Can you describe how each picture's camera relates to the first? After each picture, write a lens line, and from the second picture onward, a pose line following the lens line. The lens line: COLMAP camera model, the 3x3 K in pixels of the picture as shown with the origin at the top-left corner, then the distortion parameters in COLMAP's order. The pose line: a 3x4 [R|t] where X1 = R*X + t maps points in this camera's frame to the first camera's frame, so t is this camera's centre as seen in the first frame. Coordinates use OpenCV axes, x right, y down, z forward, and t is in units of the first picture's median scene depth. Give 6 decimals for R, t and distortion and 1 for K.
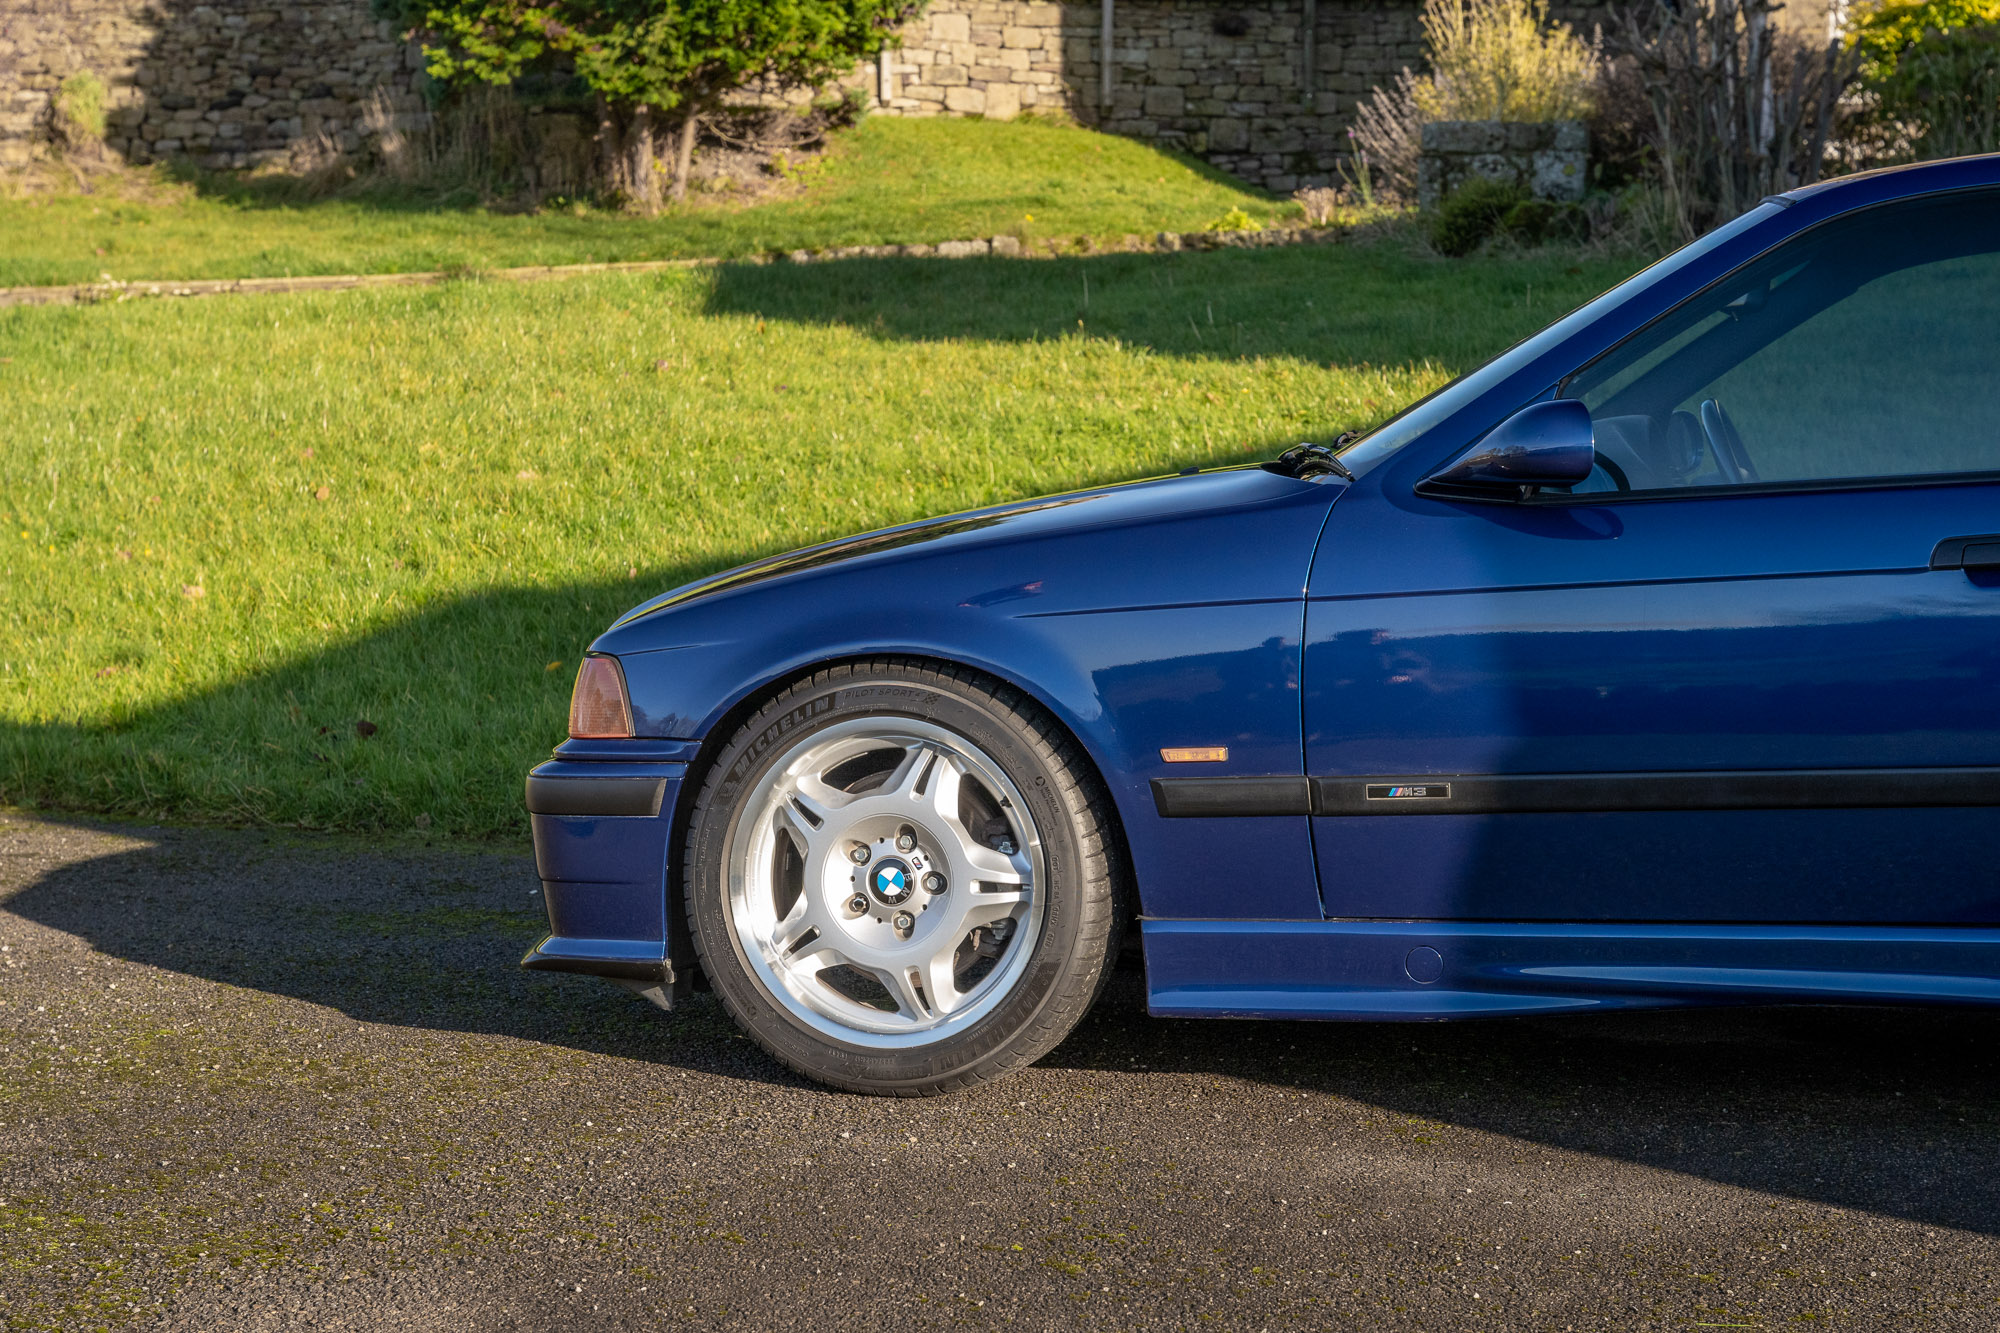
lens RADIAL K [[3663.2, 0, 1000.0], [0, 3663.2, 666.5], [0, 0, 1]] dist [0.047988, 0.097432]
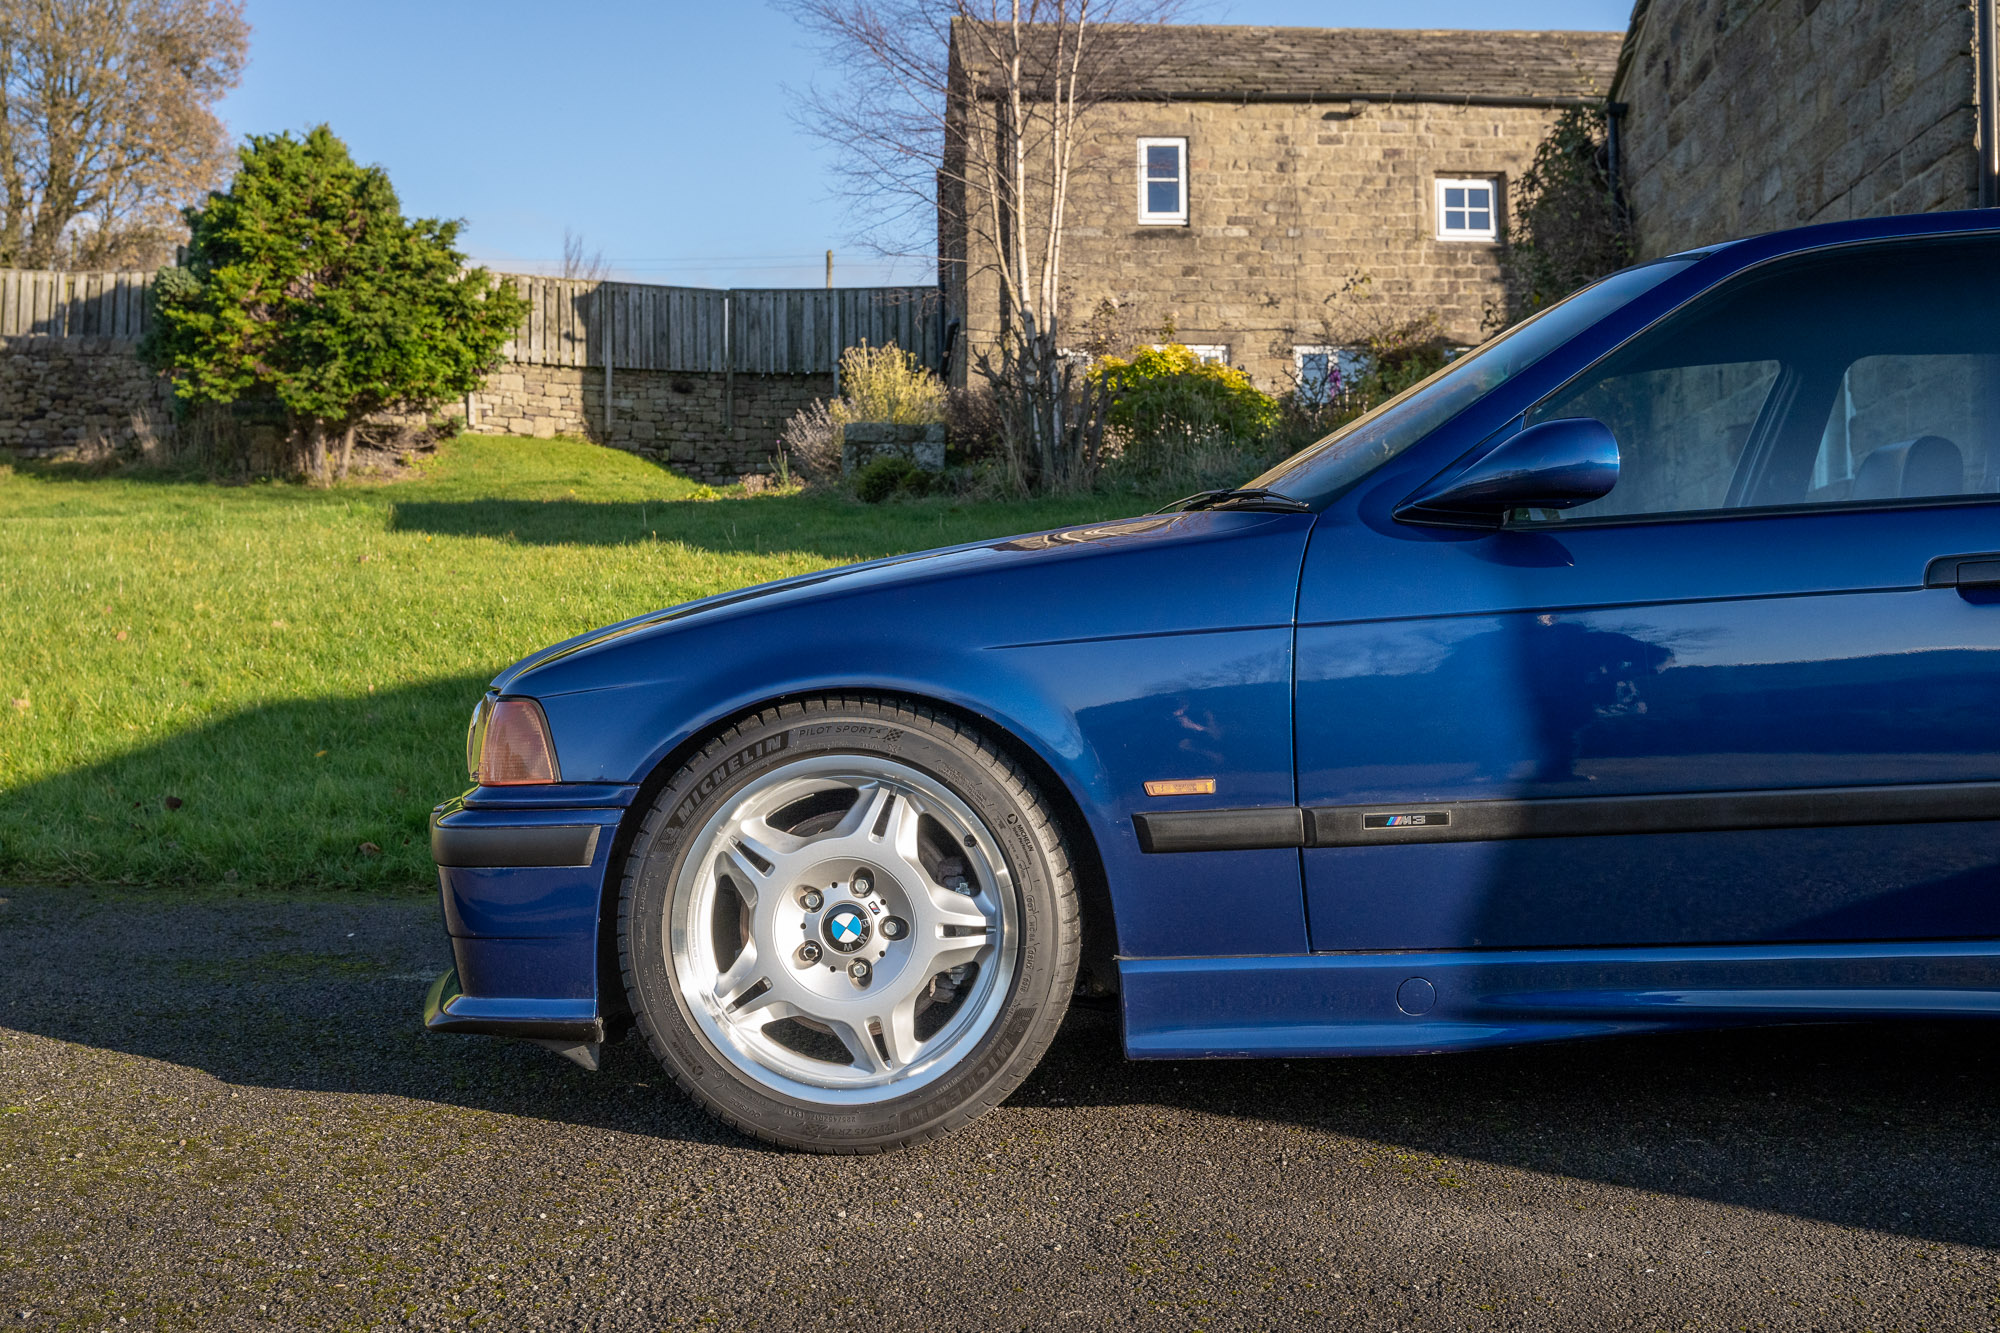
lens RADIAL K [[2026.3, 0, 1006.9], [0, 2026.3, 666.0], [0, 0, 1]] dist [0.001499, 0.024230]
pose [[0.970569, -0.002671, 0.240807, -0.048713], [0.015303, 0.998602, -0.050602, 0.007451], [-0.240335, 0.052798, 0.969253, 0.198020]]
